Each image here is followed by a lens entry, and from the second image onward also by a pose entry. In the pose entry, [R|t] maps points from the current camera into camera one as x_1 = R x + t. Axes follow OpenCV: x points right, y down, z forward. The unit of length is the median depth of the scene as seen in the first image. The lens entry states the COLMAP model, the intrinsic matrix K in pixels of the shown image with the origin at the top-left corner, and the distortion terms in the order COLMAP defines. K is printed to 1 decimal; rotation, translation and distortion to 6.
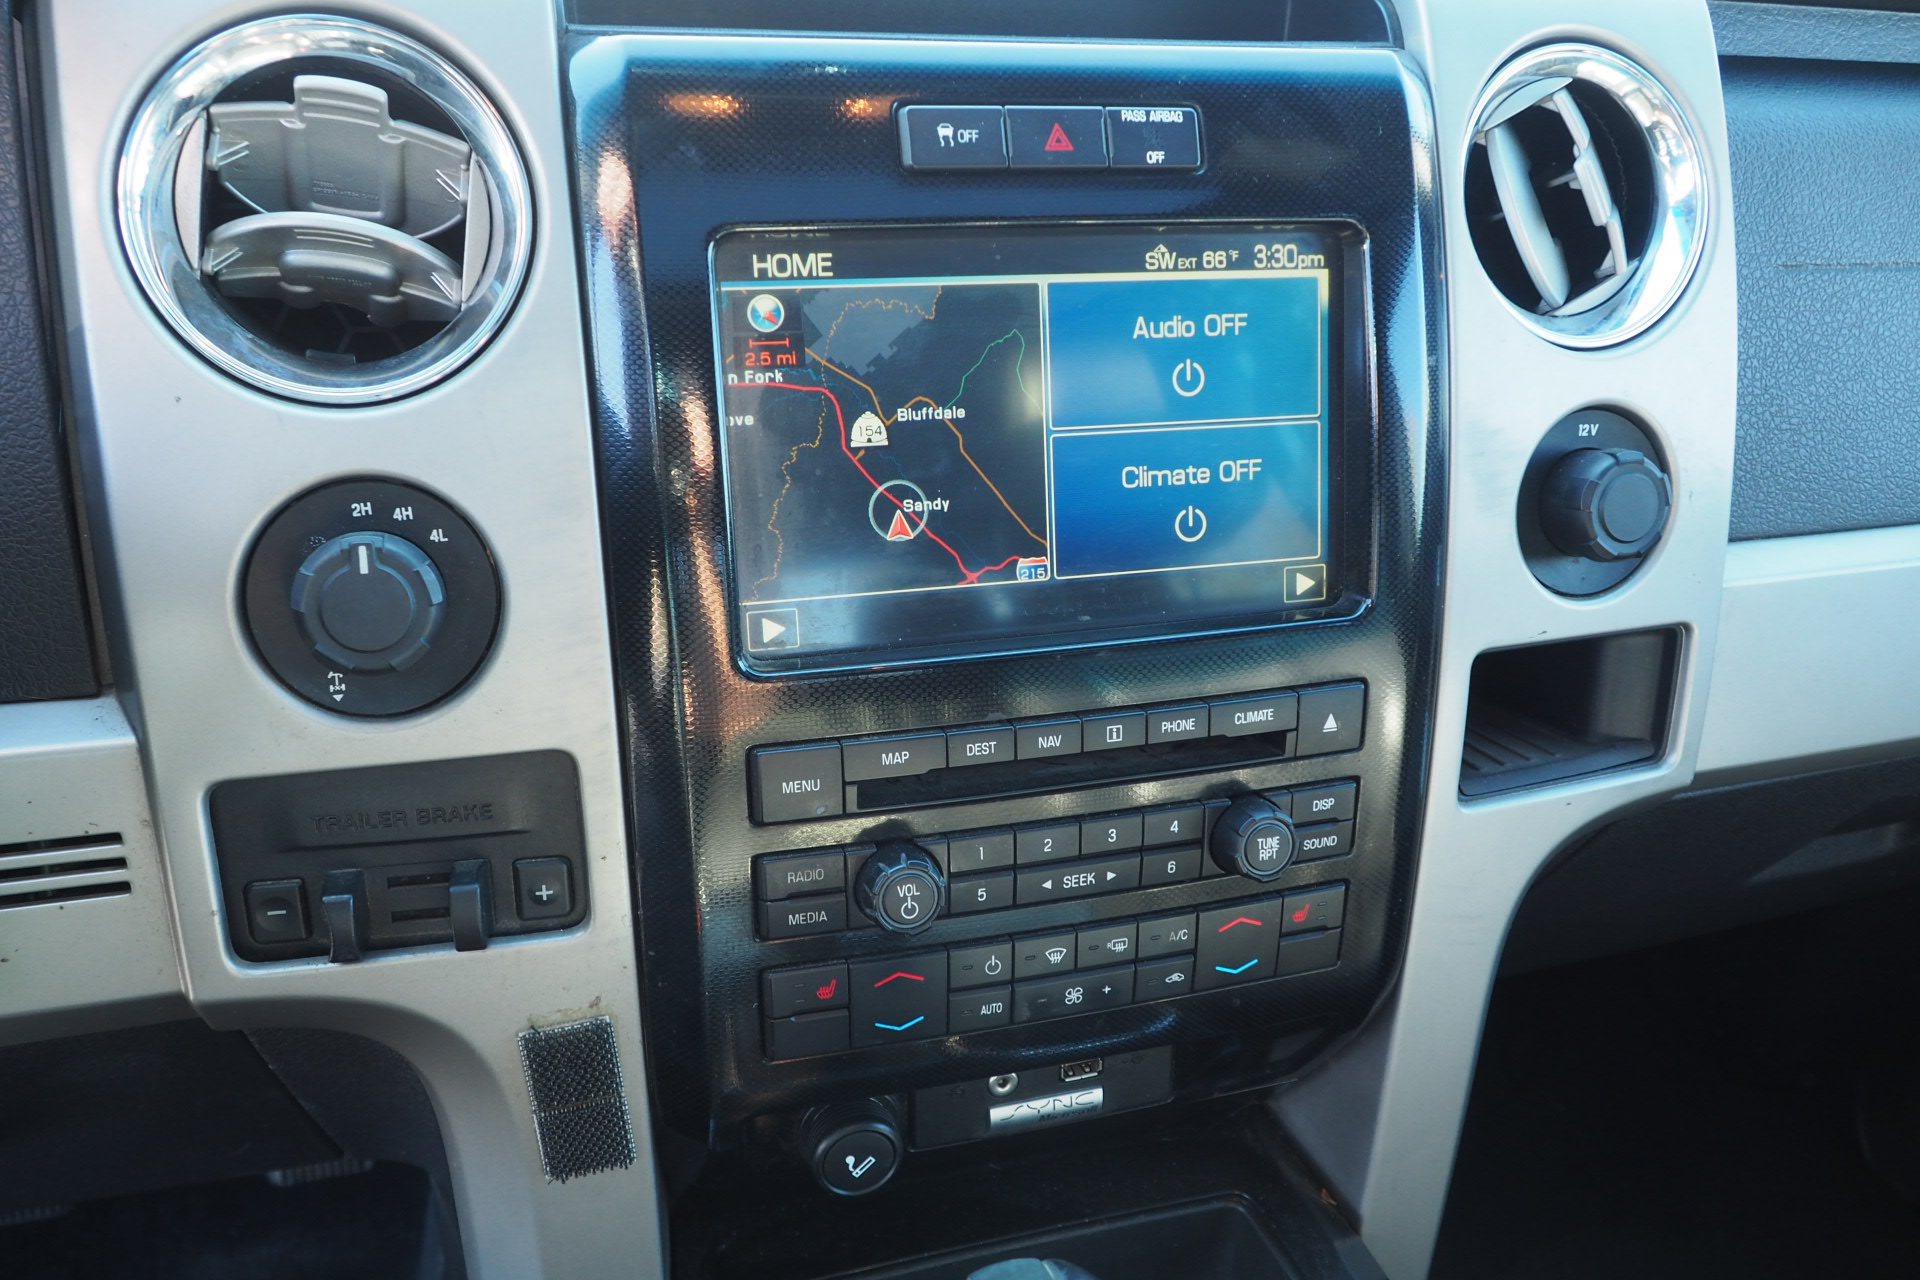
lens RADIAL K [[1450.9, 0, 966.3], [0, 1450.9, 627.9], [0, 0, 1]] dist [-0.007137, -0.020246]
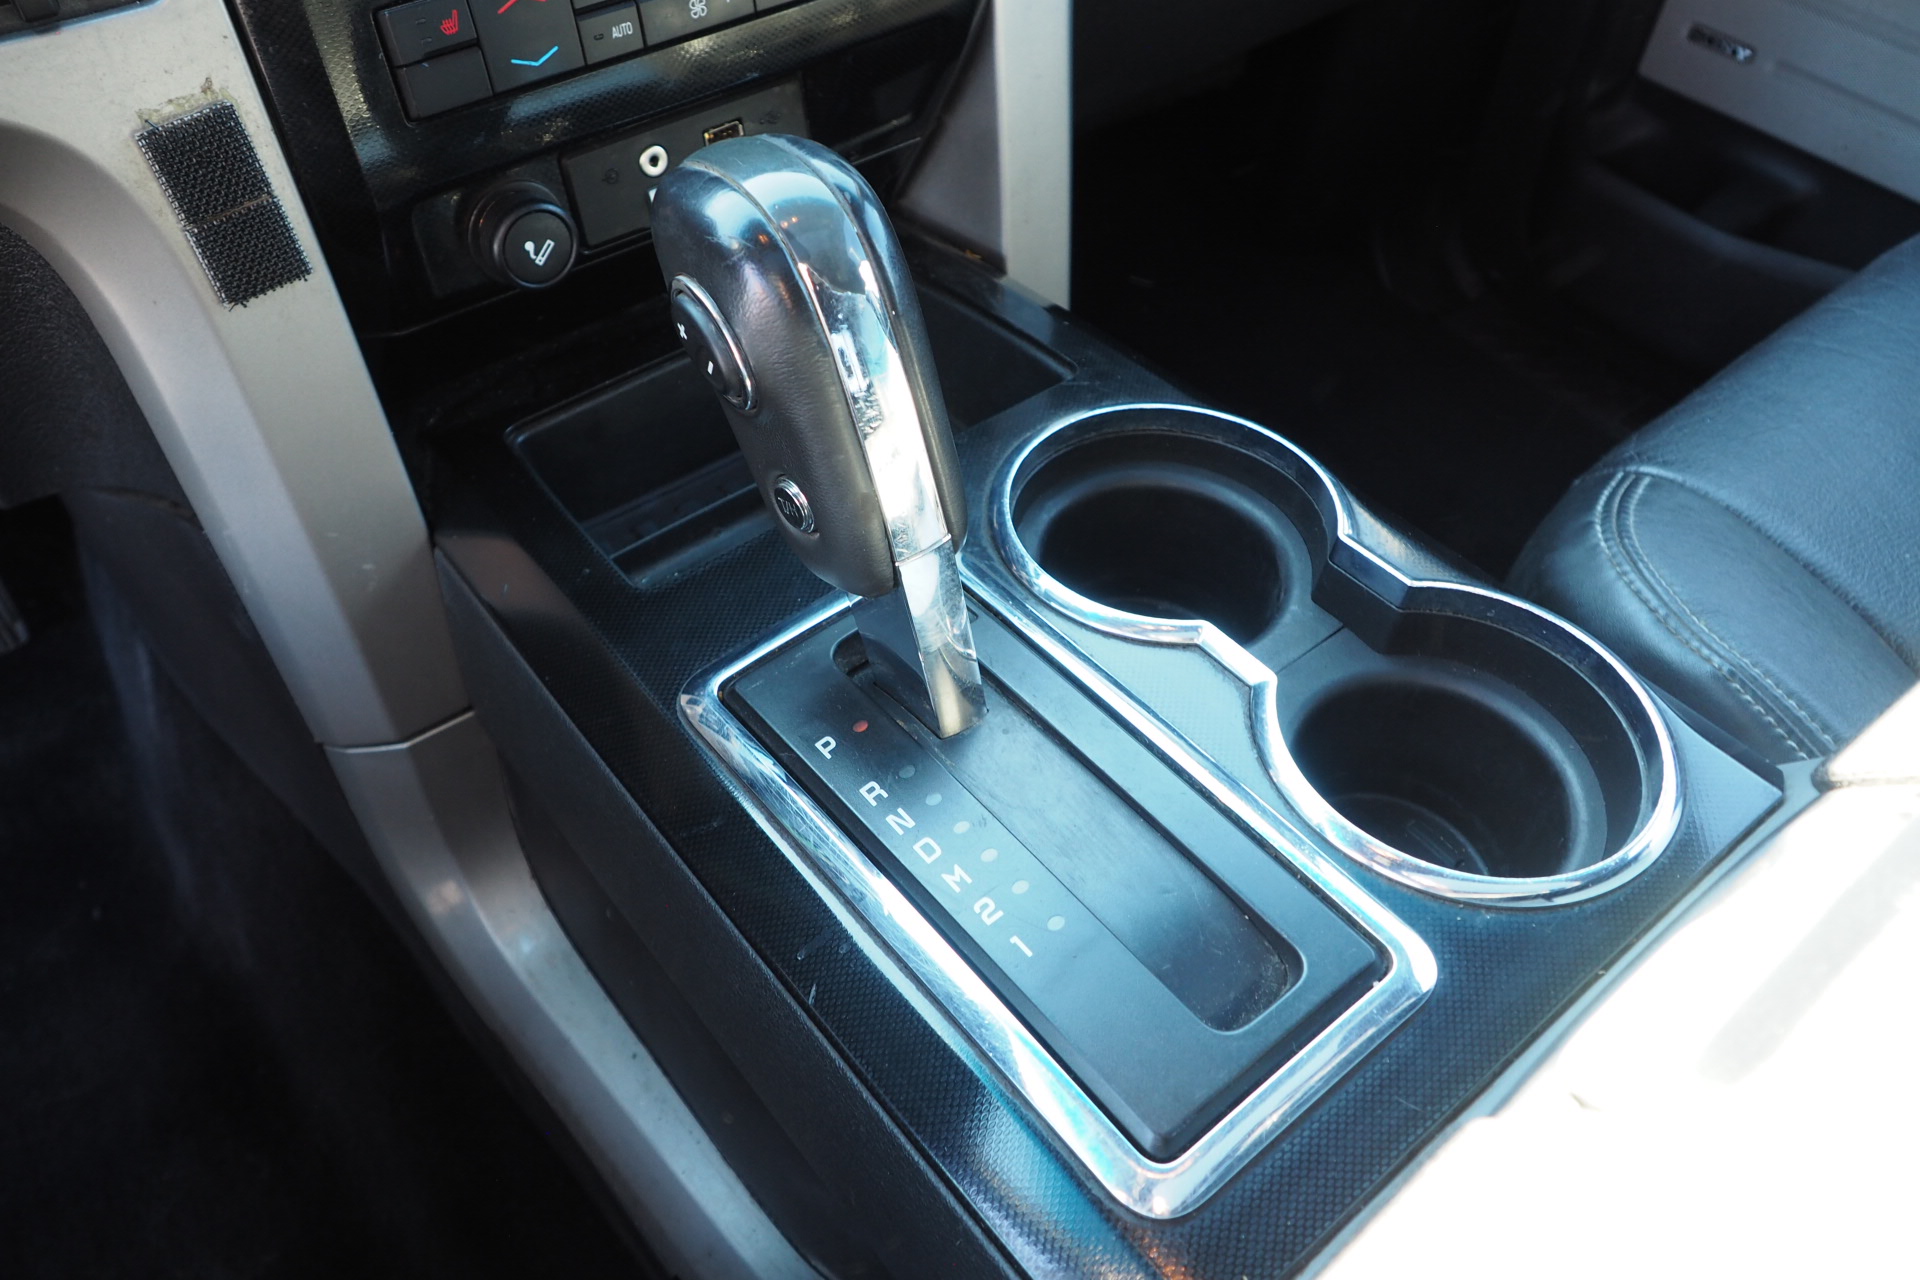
lens RADIAL K [[1450.9, 0, 957.6], [0, 1450.9, 635.4], [0, 0, 1]] dist [-0.007137, -0.020246]
pose [[0.923178, -0.309647, 0.227730, -0.125221], [0.217618, 0.909429, 0.354373, 0.339930], [-0.316835, -0.277592, 0.906950, -0.084876]]
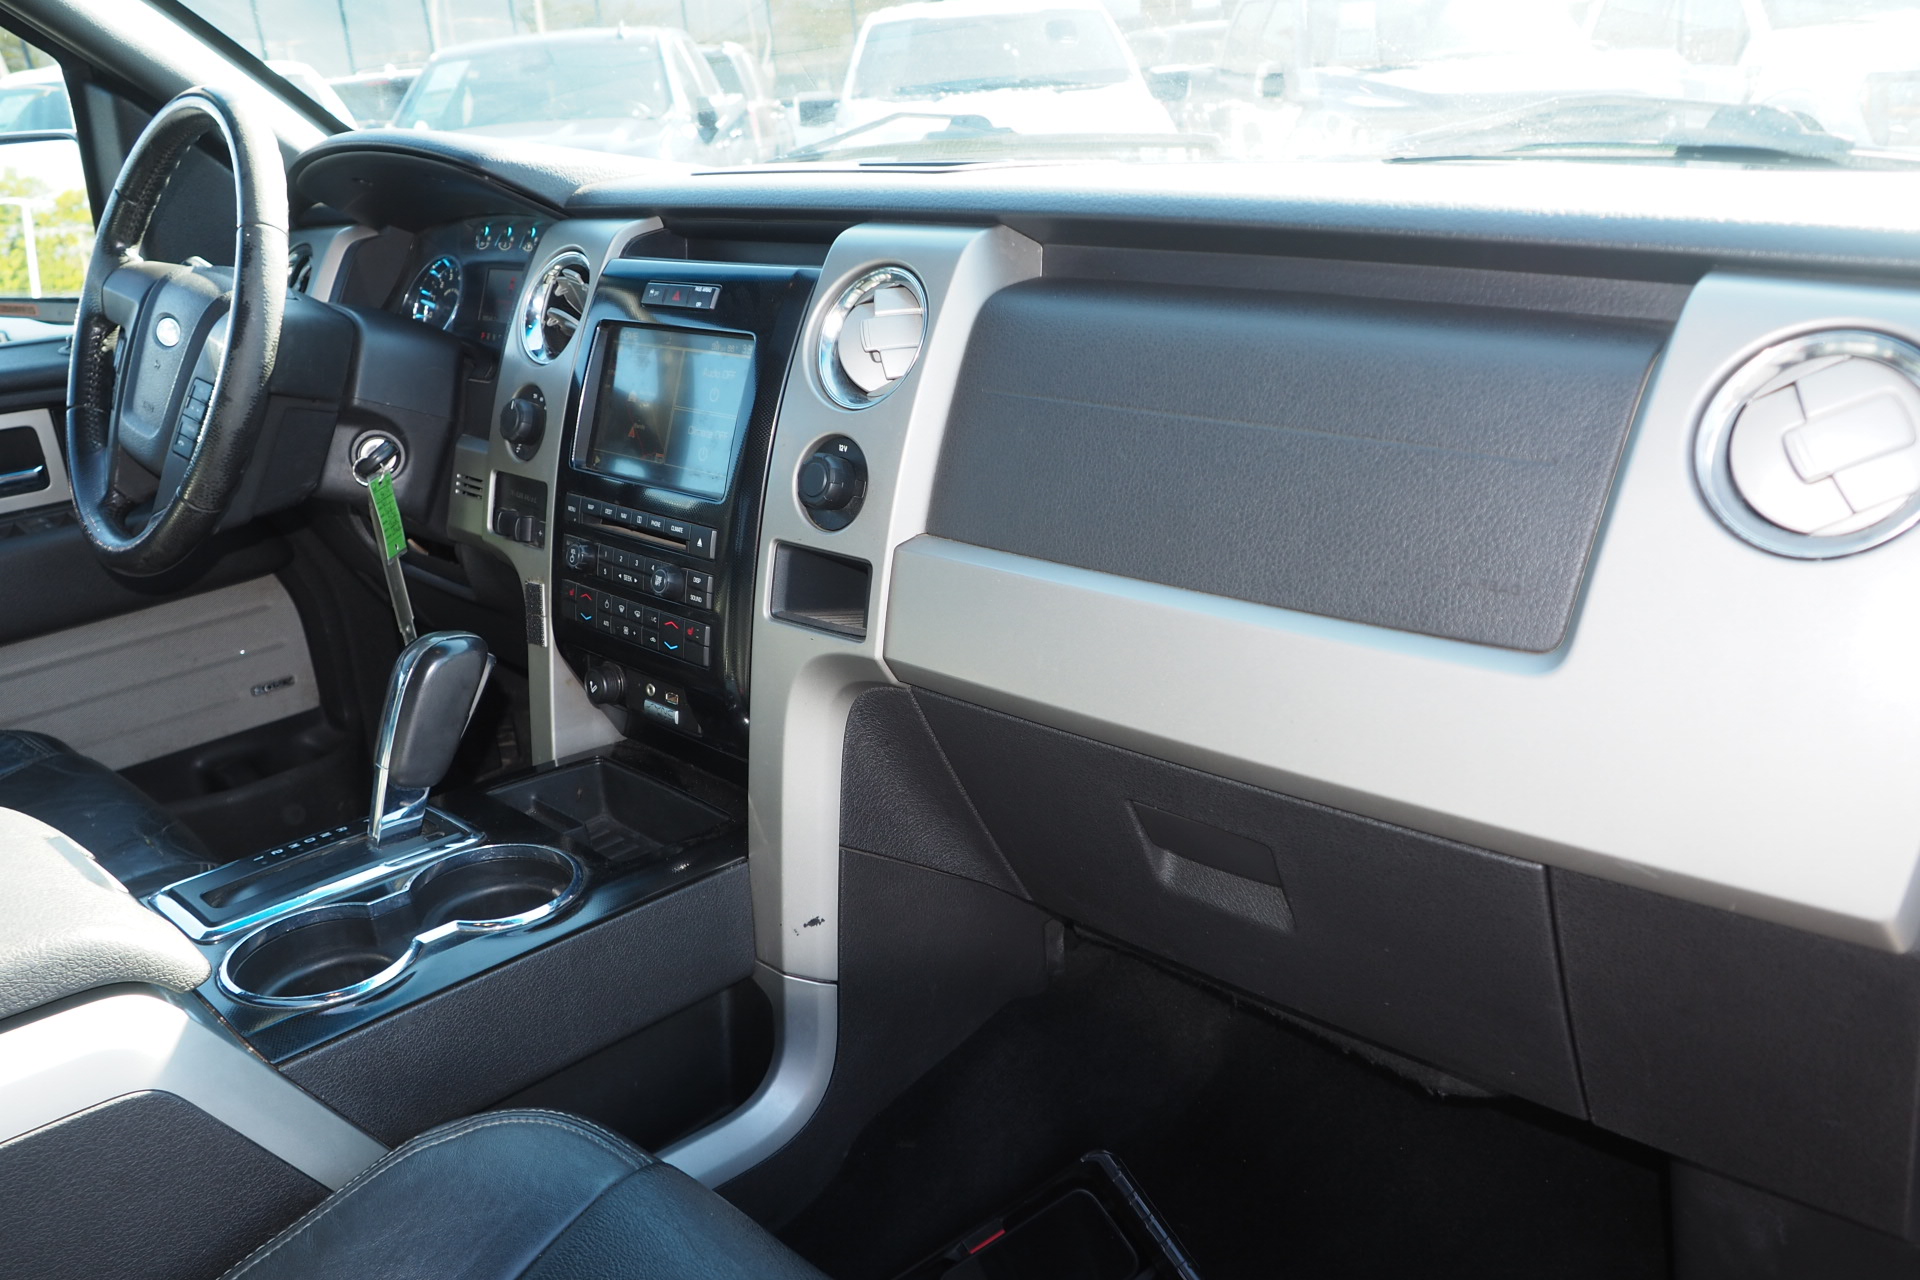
lens RADIAL K [[1450.9, 0, 954.1], [0, 1450.9, 640.1], [0, 0, 1]] dist [-0.007137, -0.020246]
pose [[0.501840, 0.218470, -0.836915, 2.464440], [-0.361196, 0.932106, 0.026735, 0.001941], [0.785935, 0.288874, 0.546679, 0.100264]]
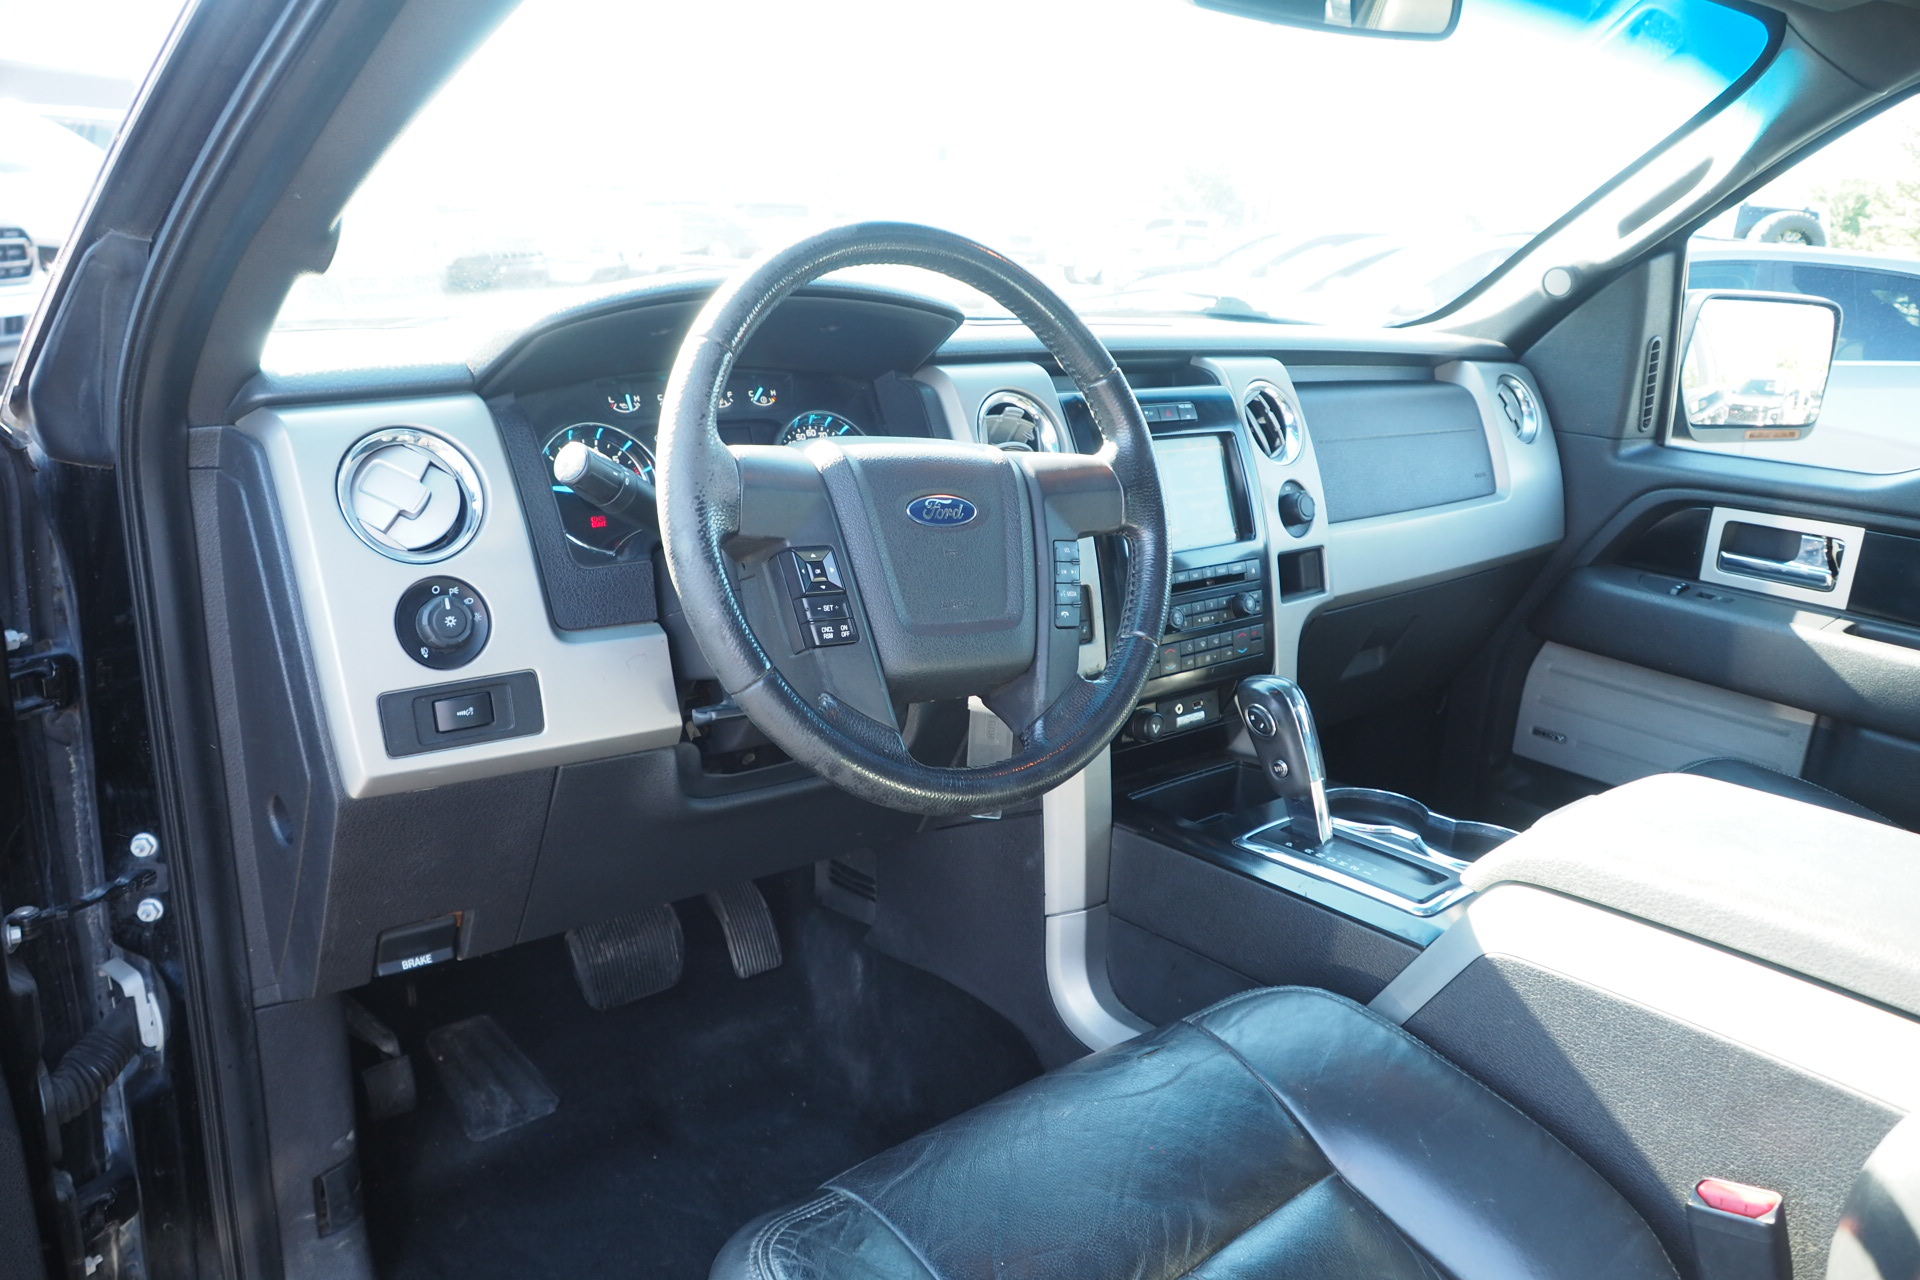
lens RADIAL K [[1361.7, 0, 985.0], [0, 1361.7, 588.6], [0, 0, 1]] dist [-0.025135, 0.011175]
pose [[0.916956, -0.113154, 0.382606, -1.585161], [0.204037, 0.957054, -0.205952, 0.647853], [-0.342870, 0.266915, 0.900664, -1.683588]]
